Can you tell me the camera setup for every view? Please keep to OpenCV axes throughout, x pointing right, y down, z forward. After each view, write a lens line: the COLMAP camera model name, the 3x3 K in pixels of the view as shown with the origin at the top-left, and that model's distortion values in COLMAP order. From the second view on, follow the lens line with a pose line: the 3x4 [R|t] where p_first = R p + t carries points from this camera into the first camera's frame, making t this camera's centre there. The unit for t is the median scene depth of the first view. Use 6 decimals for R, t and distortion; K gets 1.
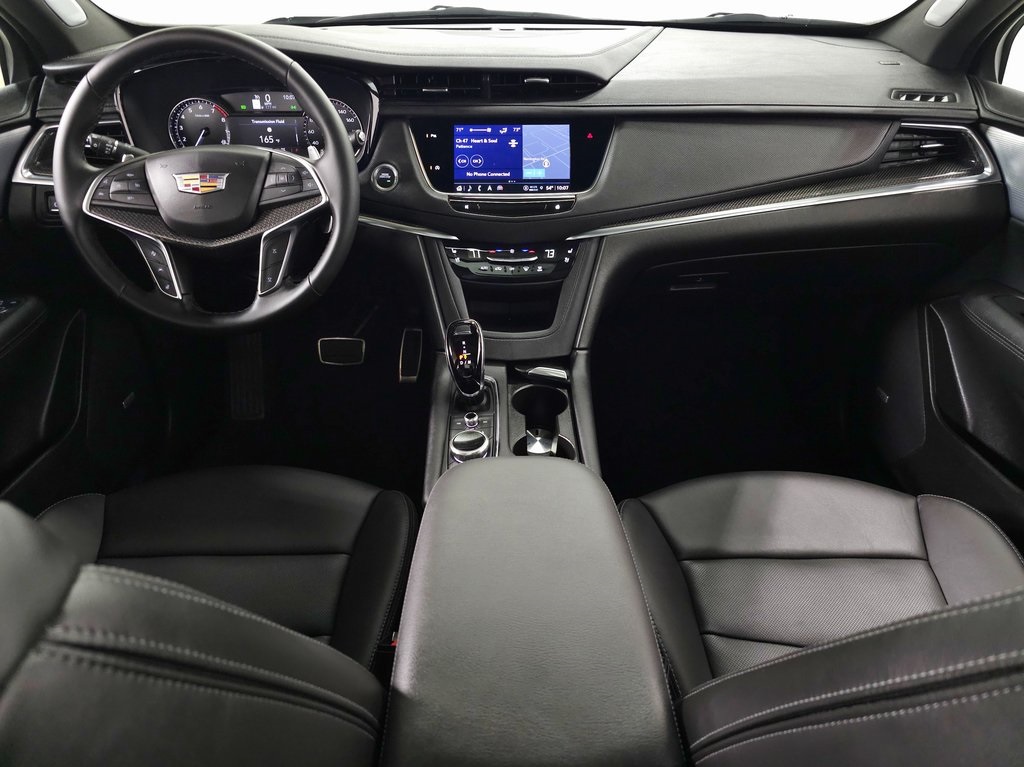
lens RADIAL K [[715.1, 0, 521.9], [0, 715.1, 385.8], [0, 0, 1]] dist [0.036498, -0.036075]
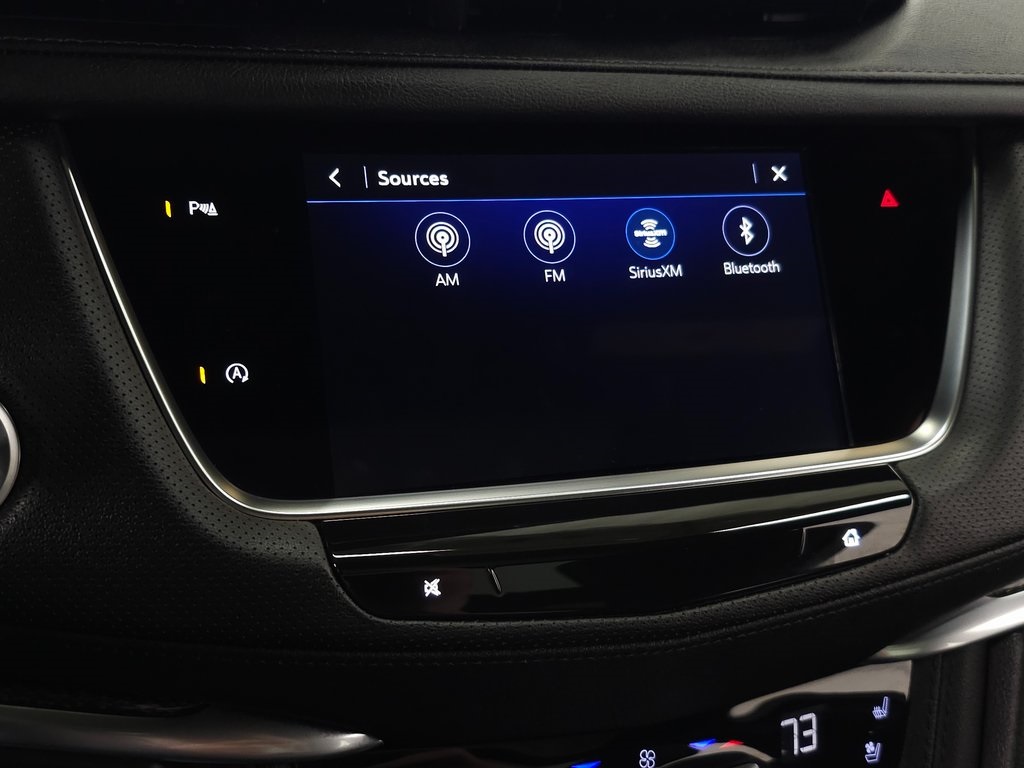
lens RADIAL K [[1131.0, 0, 518.8], [0, 1131.0, 387.7], [0, 0, 1]] dist [0.029267, 0.000000]
pose [[0.950315, -0.063213, 0.304803, -0.138744], [0.091794, 0.992531, -0.080355, -0.269736], [-0.297447, 0.104341, 0.949020, 0.694642]]
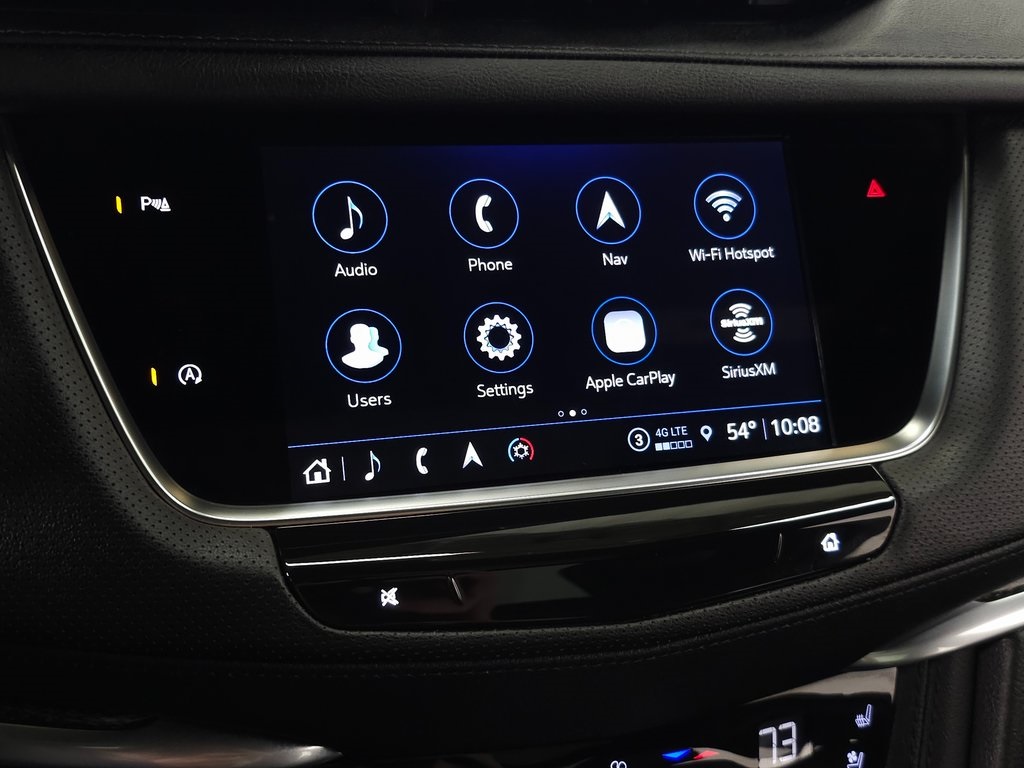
lens RADIAL K [[1131.0, 0, 520.7], [0, 1131.0, 386.8], [0, 0, 1]] dist [0.029267, 0.000000]
pose [[0.954858, -0.069304, 0.288864, -0.121170], [0.093131, 0.993221, -0.069557, -0.273289], [-0.282085, 0.093320, 0.954840, 0.699976]]
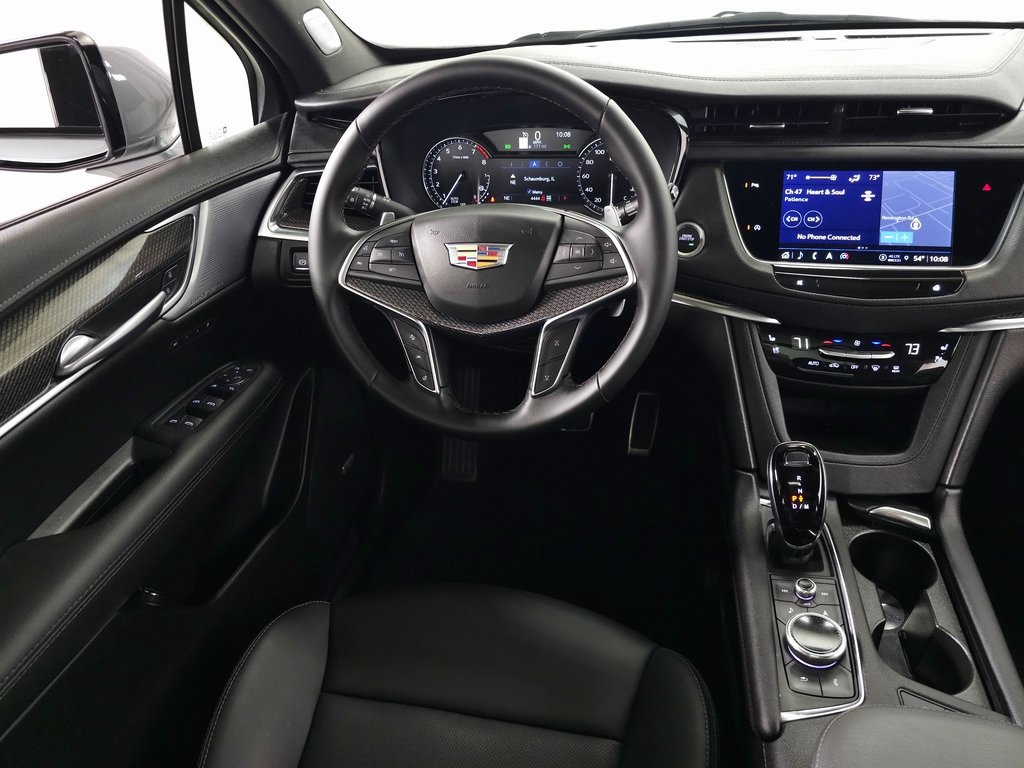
lens RADIAL K [[706.3, 0, 508.7], [0, 706.3, 388.8], [0, 0, 1]] dist [0.055672, -0.061382]
pose [[0.972521, 0.074489, -0.220579, -0.194870], [-0.073722, 0.997210, 0.011717, -0.124223], [0.220836, 0.004866, 0.975299, 0.211379]]
